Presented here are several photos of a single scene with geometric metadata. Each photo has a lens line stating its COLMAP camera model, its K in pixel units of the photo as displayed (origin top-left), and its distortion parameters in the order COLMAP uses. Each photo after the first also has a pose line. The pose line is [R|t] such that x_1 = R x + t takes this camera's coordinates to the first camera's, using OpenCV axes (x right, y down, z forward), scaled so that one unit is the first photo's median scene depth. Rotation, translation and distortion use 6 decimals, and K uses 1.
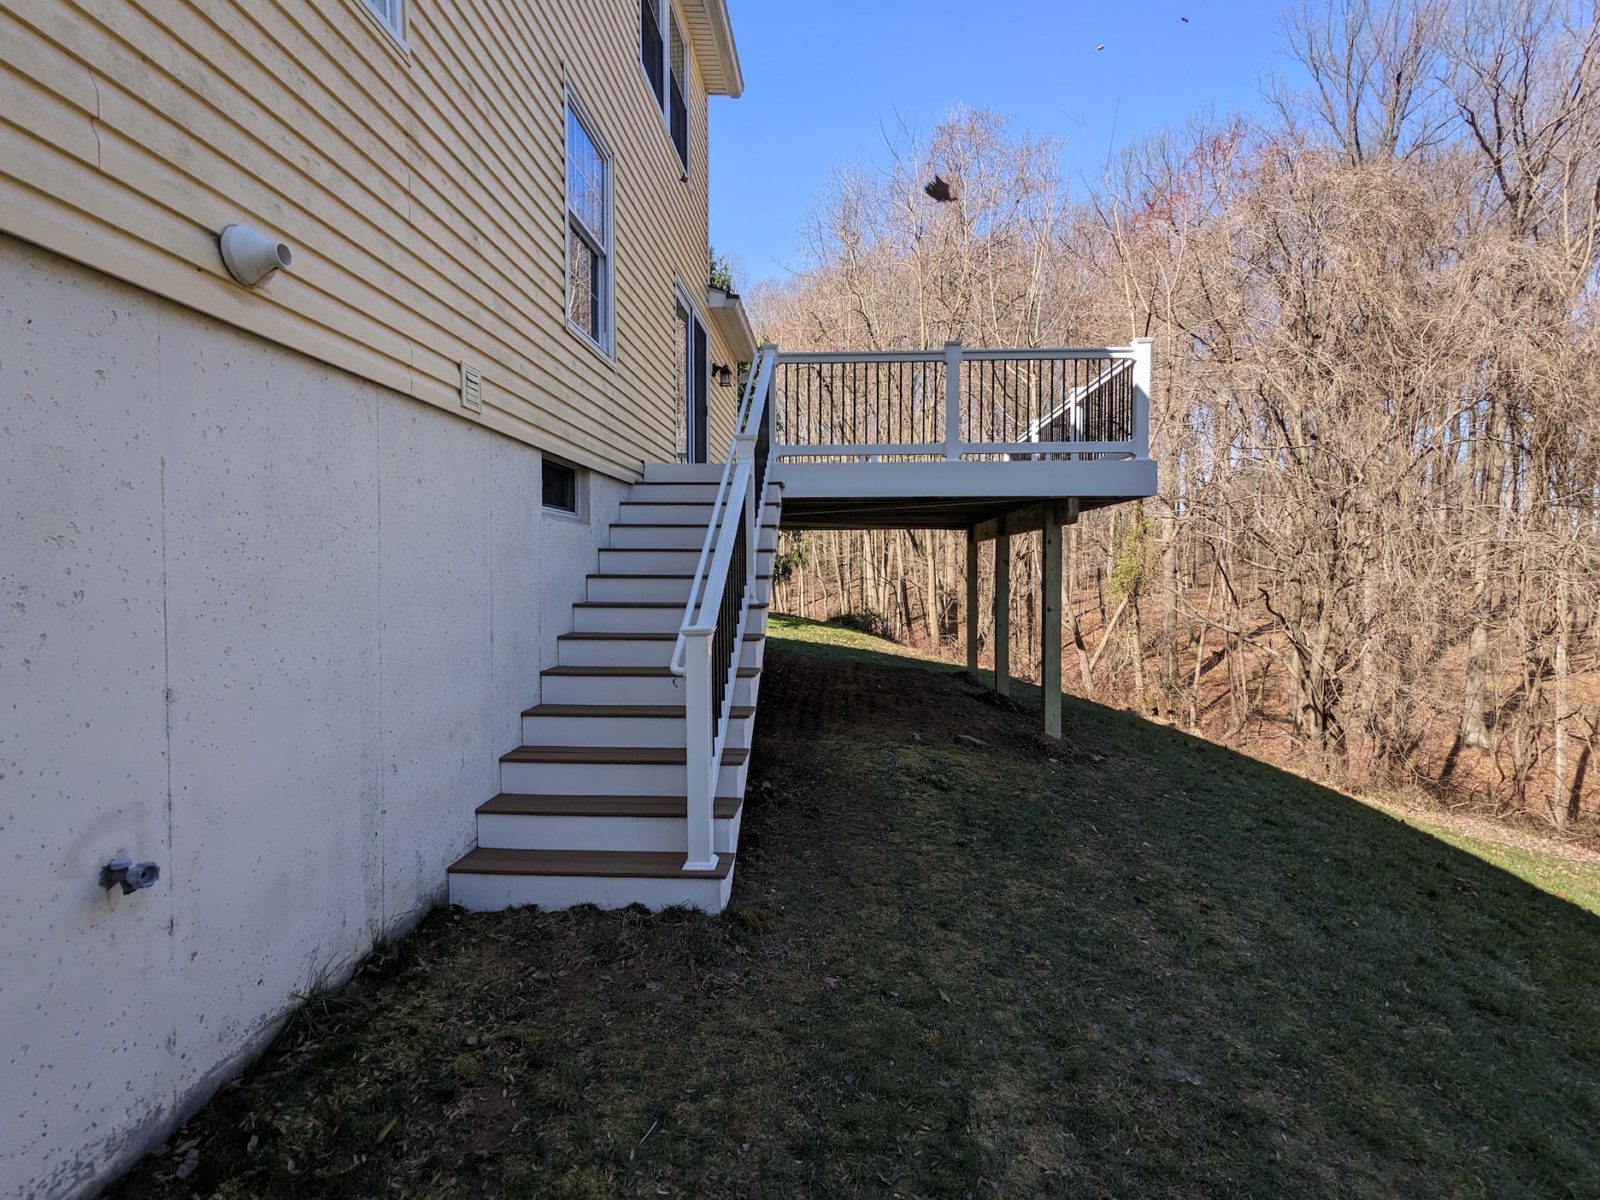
lens RADIAL K [[777.0, 0, 803.2], [0, 777.0, 593.6], [0, 0, 1]] dist [0.001814, 0.000865]
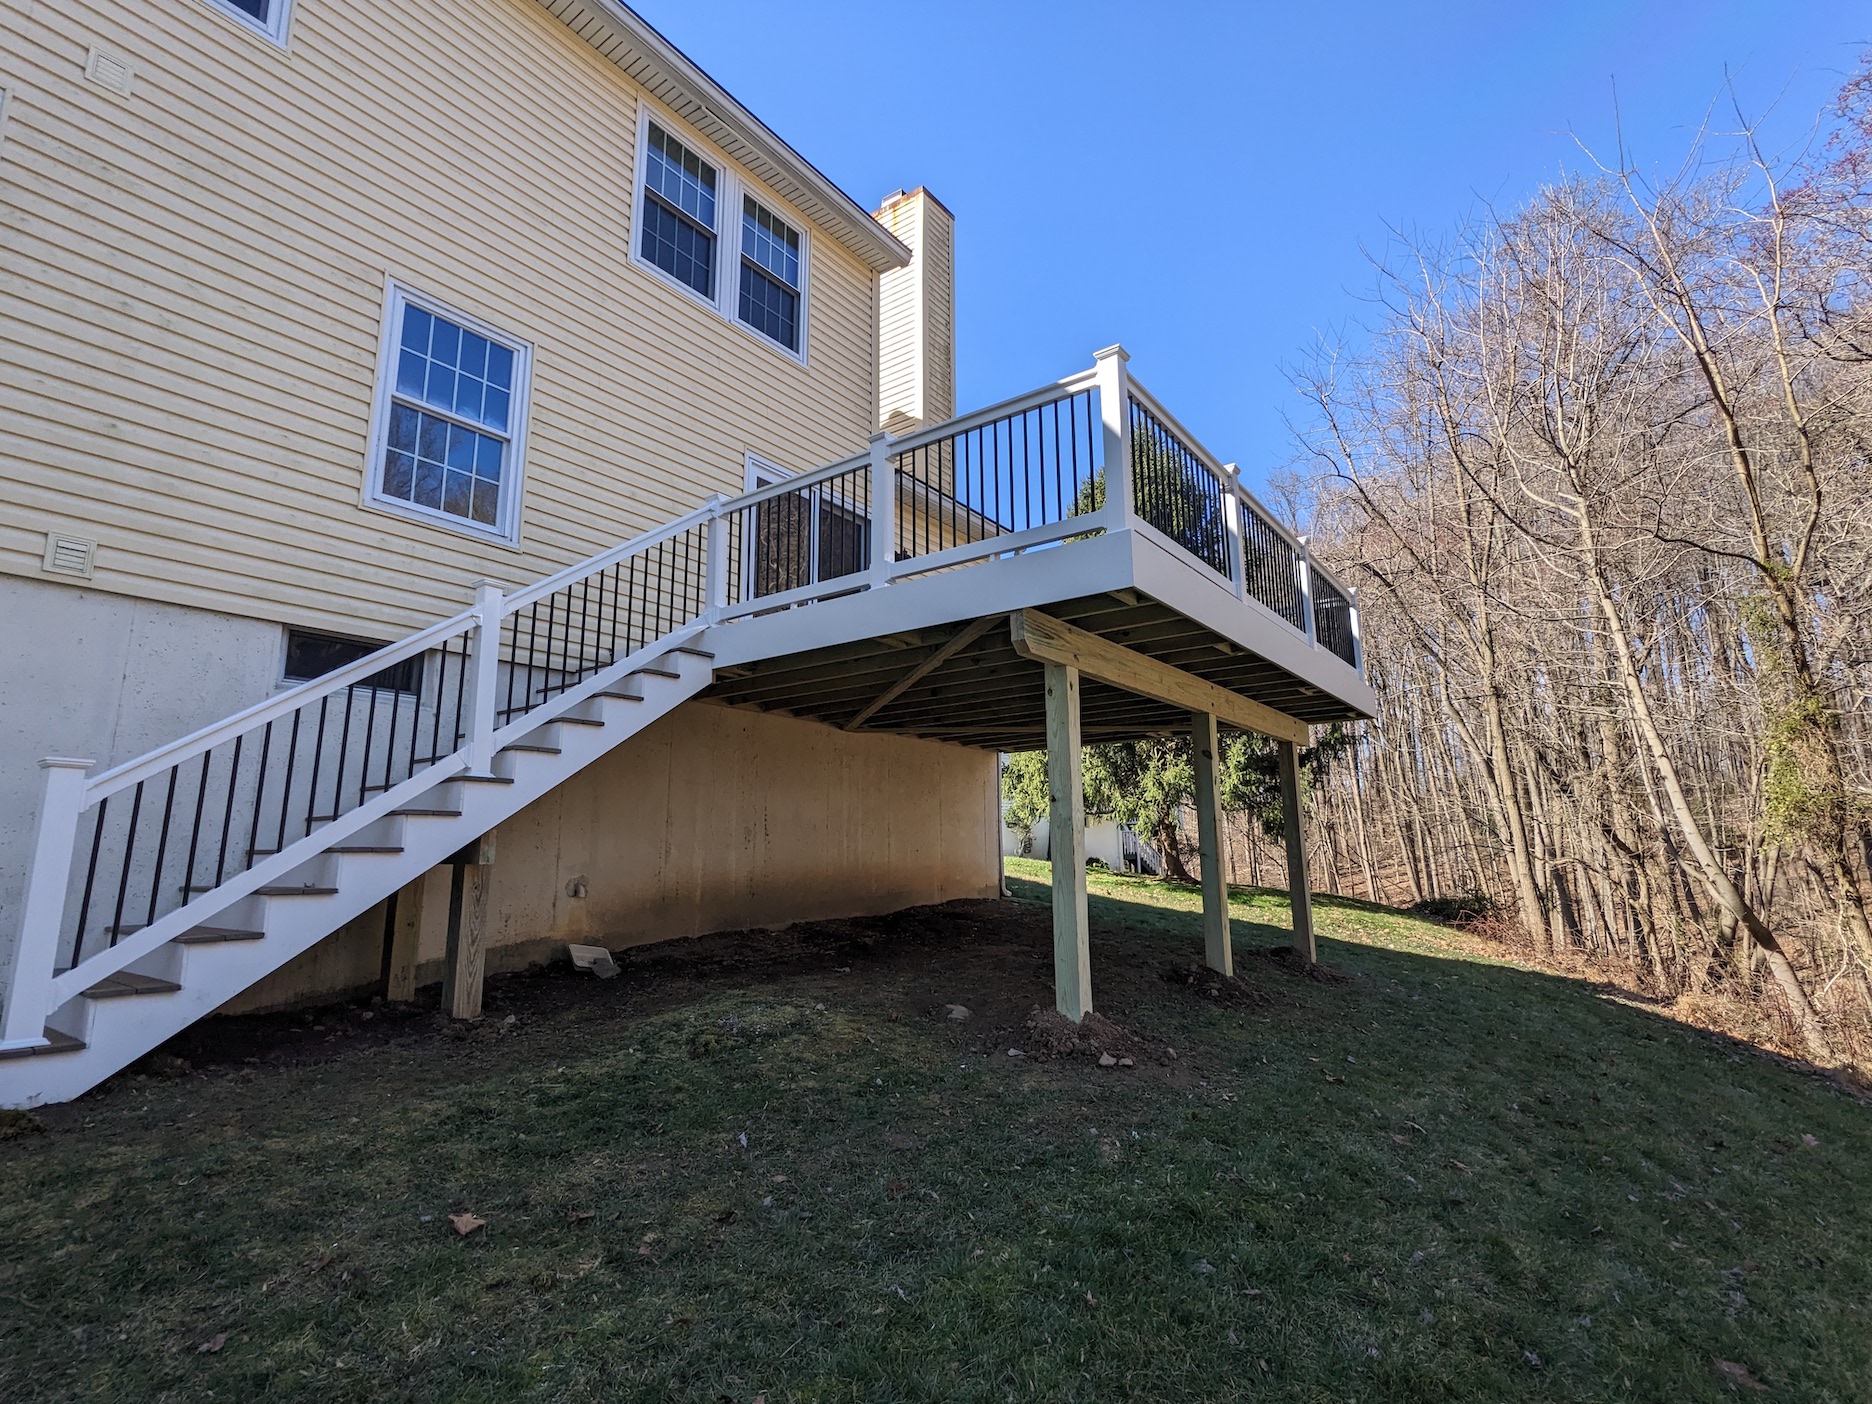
lens RADIAL K [[909.1, 0, 939.8], [0, 909.1, 694.5], [0, 0, 1]] dist [0.001814, 0.000865]
pose [[0.844133, -0.112131, -0.524277, 0.676767], [-0.000233, 0.977807, -0.209507, 0.103299], [0.536134, 0.176973, 0.825373, 0.355206]]
